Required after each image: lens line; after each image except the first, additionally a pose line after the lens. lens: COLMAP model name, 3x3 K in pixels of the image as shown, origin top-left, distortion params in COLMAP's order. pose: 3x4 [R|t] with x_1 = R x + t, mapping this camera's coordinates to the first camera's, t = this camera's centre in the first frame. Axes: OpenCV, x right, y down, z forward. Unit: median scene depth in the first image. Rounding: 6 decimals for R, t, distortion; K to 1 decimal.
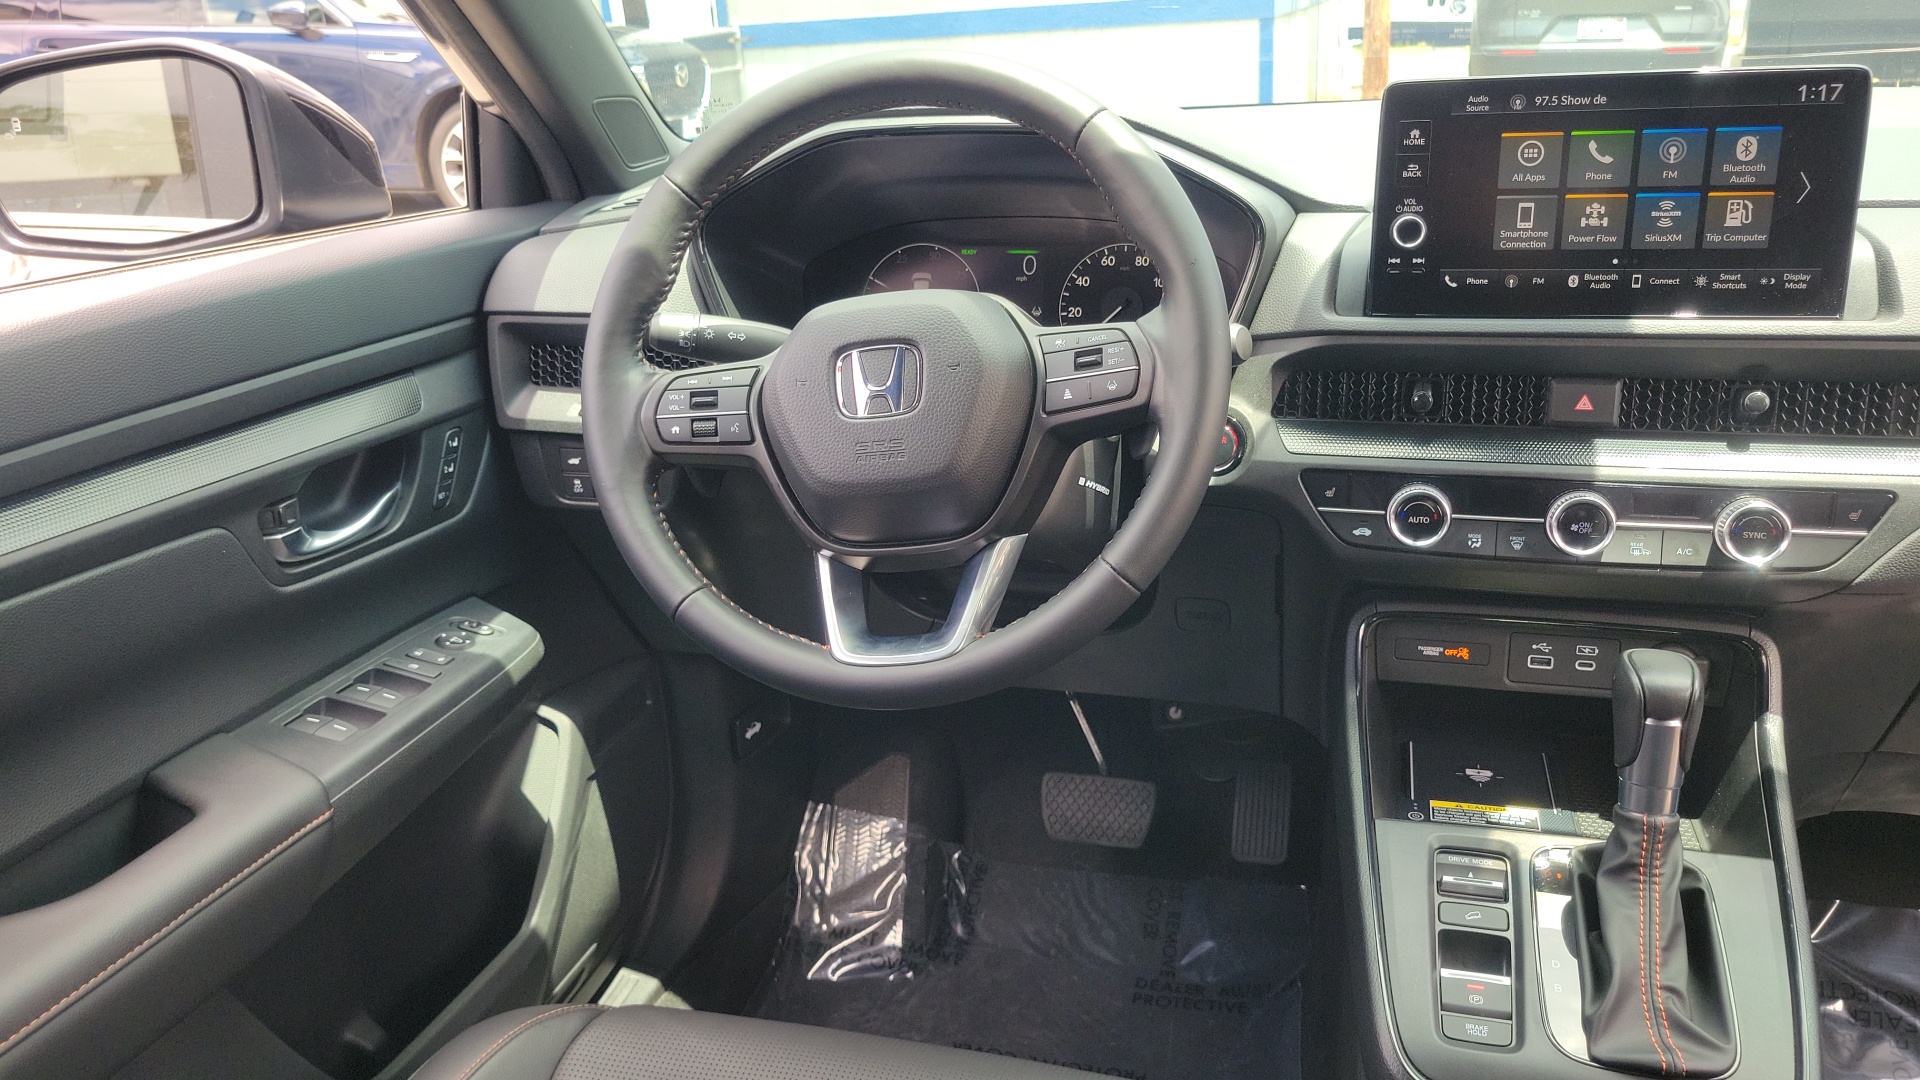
lens RADIAL K [[1425.0, 0, 983.1], [0, 1425.0, 547.4], [0, 0, 1]] dist [0.043530, -0.034437]
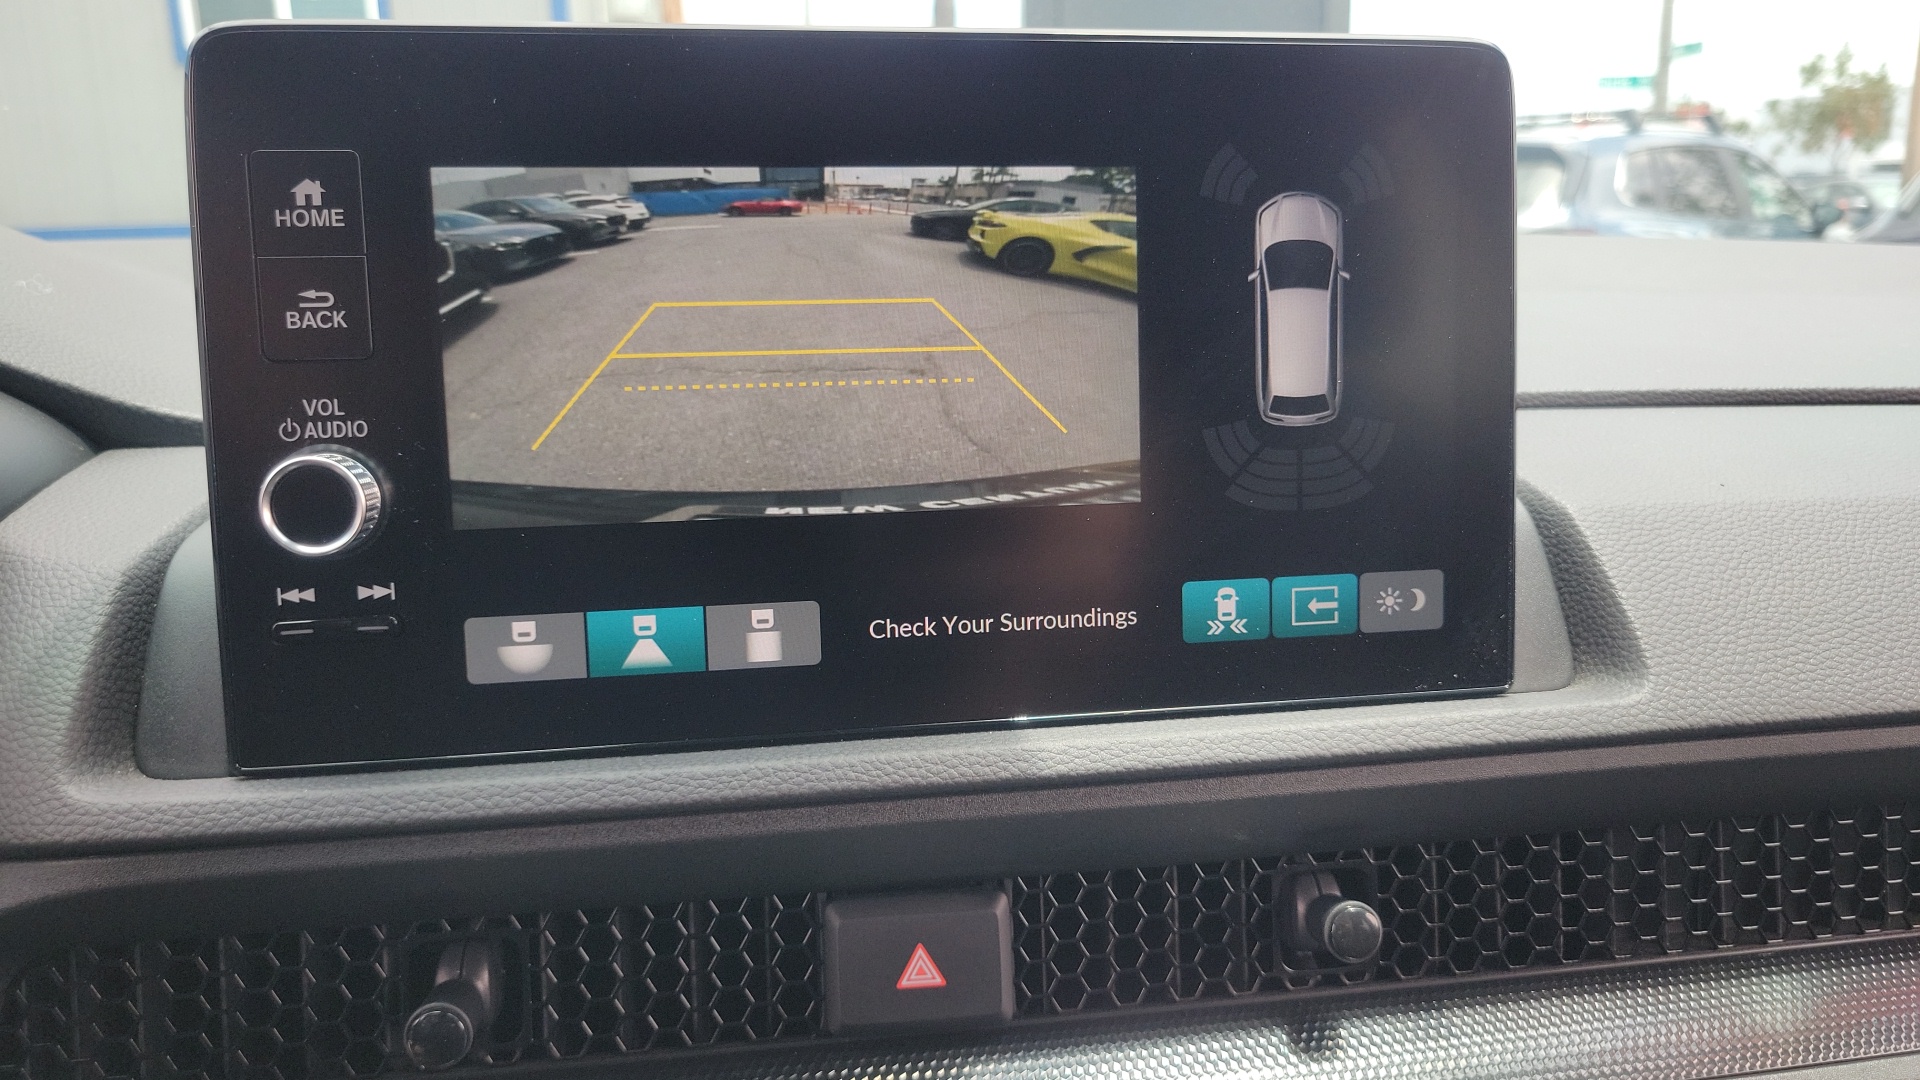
lens RADIAL K [[1437.6, 0, 960.0], [0, 1437.6, 540.0], [0, 0, 1]] dist [0.005809, 0.000683]
pose [[0.913469, -0.053104, 0.403428, 0.289991], [0.119515, 0.982732, -0.141256, -0.149810], [-0.388960, 0.177249, 0.904043, 0.656770]]
